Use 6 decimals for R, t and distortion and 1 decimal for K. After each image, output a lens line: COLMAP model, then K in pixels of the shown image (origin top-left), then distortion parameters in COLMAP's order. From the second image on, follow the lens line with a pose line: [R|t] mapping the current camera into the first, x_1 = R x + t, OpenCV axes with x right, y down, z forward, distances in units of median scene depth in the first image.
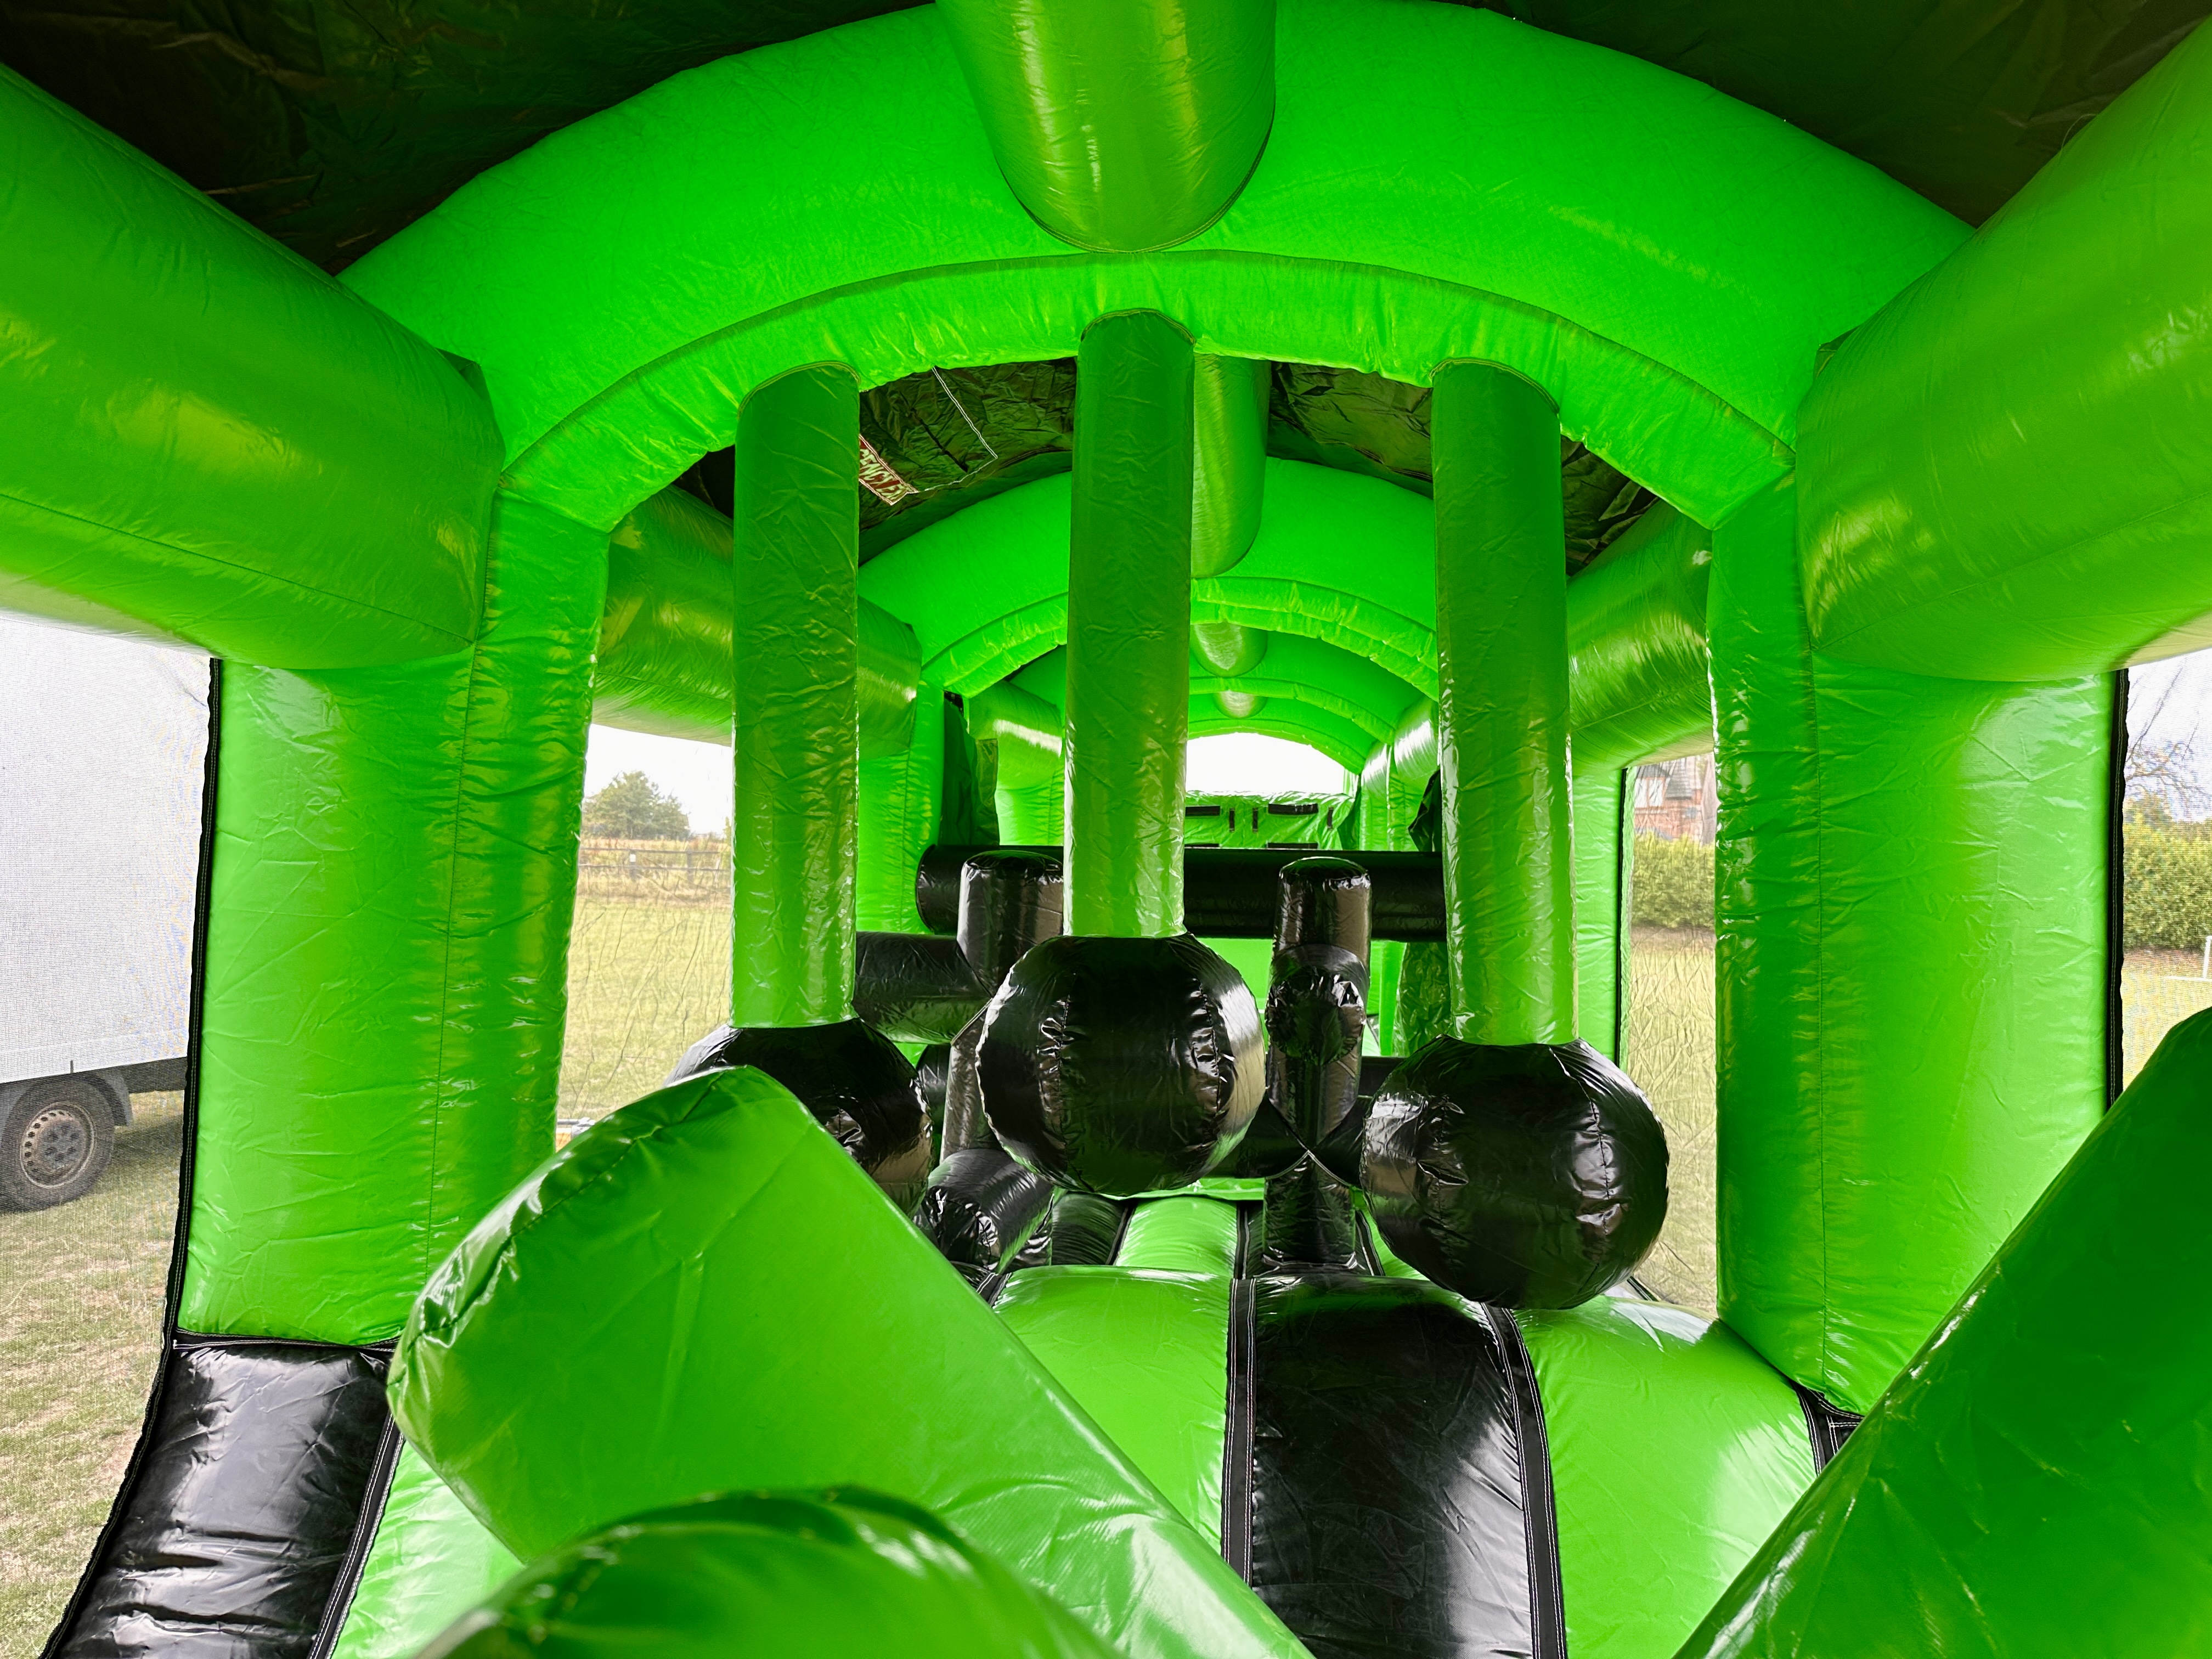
lens RADIAL K [[1623.9, 0, 1106.0], [0, 1623.9, 829.5], [0, 0, 1]] dist [0.005536, 0.003473]
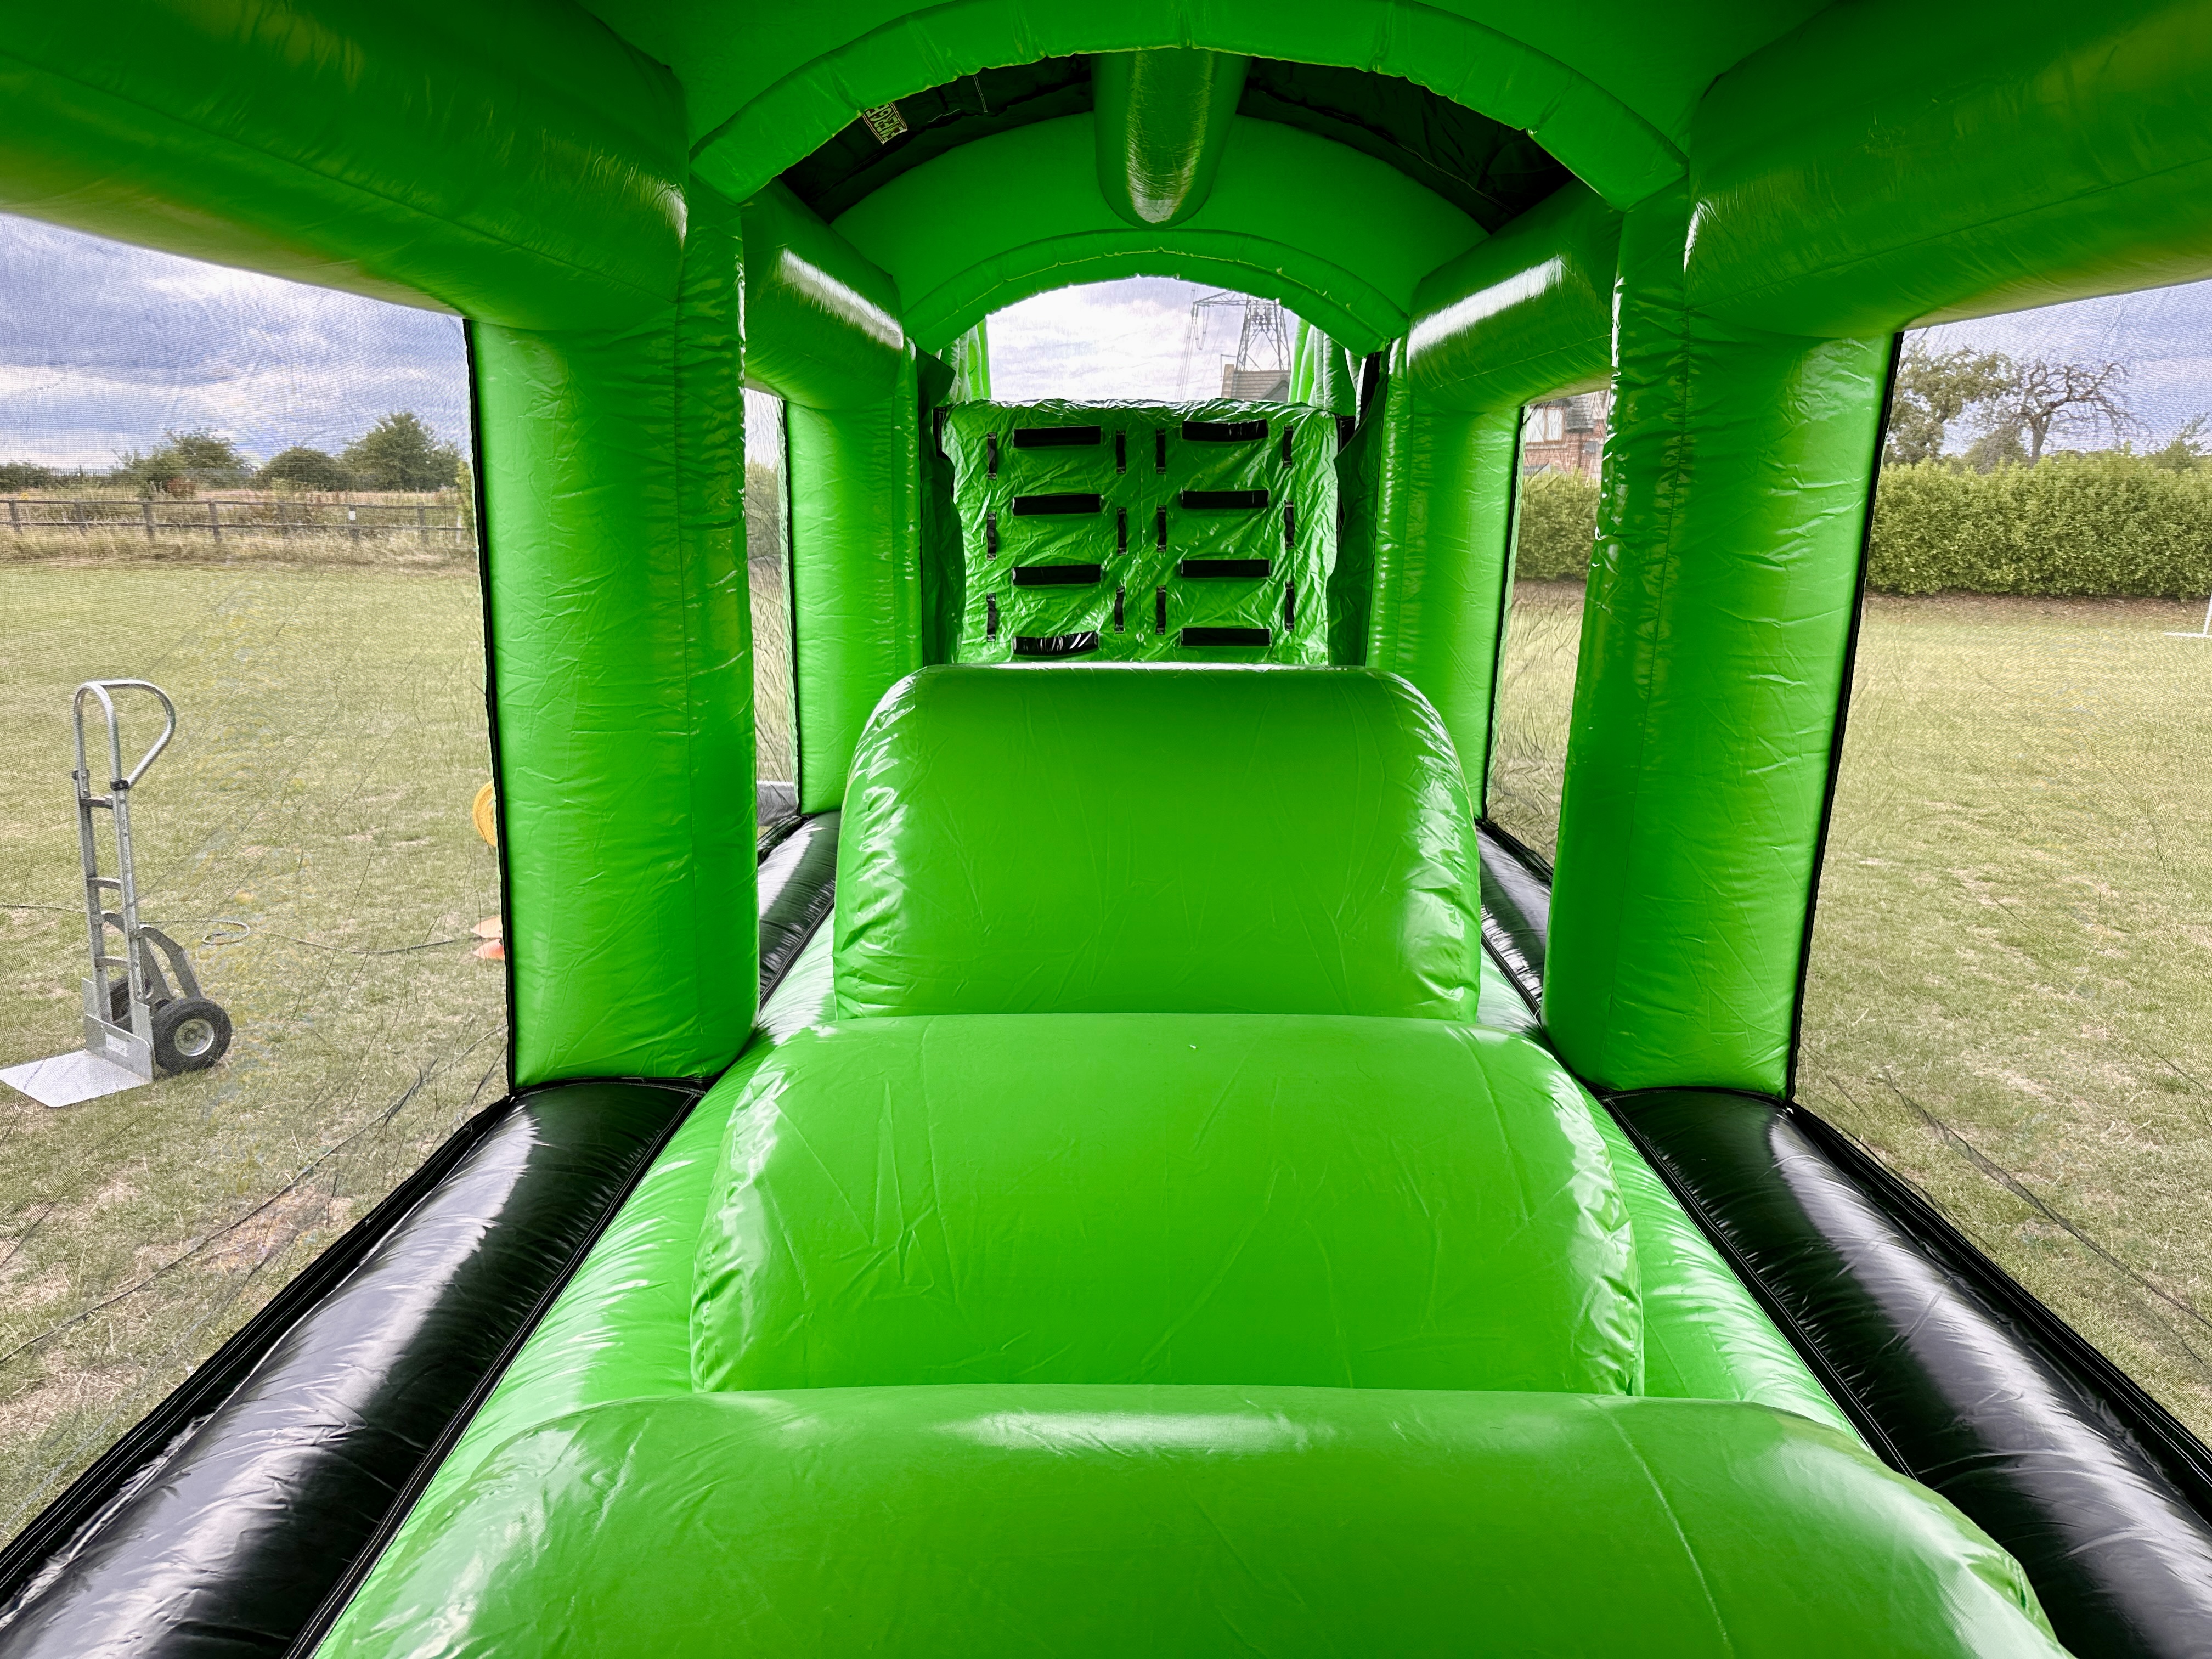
lens RADIAL K [[1623.9, 0, 1106.0], [0, 1623.9, 829.5], [0, 0, 1]] dist [0.005536, 0.003473]
pose [[0.995124, -0.031633, 0.093425, 0.004925], [0.010916, 0.976679, 0.214426, 0.000513], [-0.098029, -0.212361, 0.972262, 0.141089]]
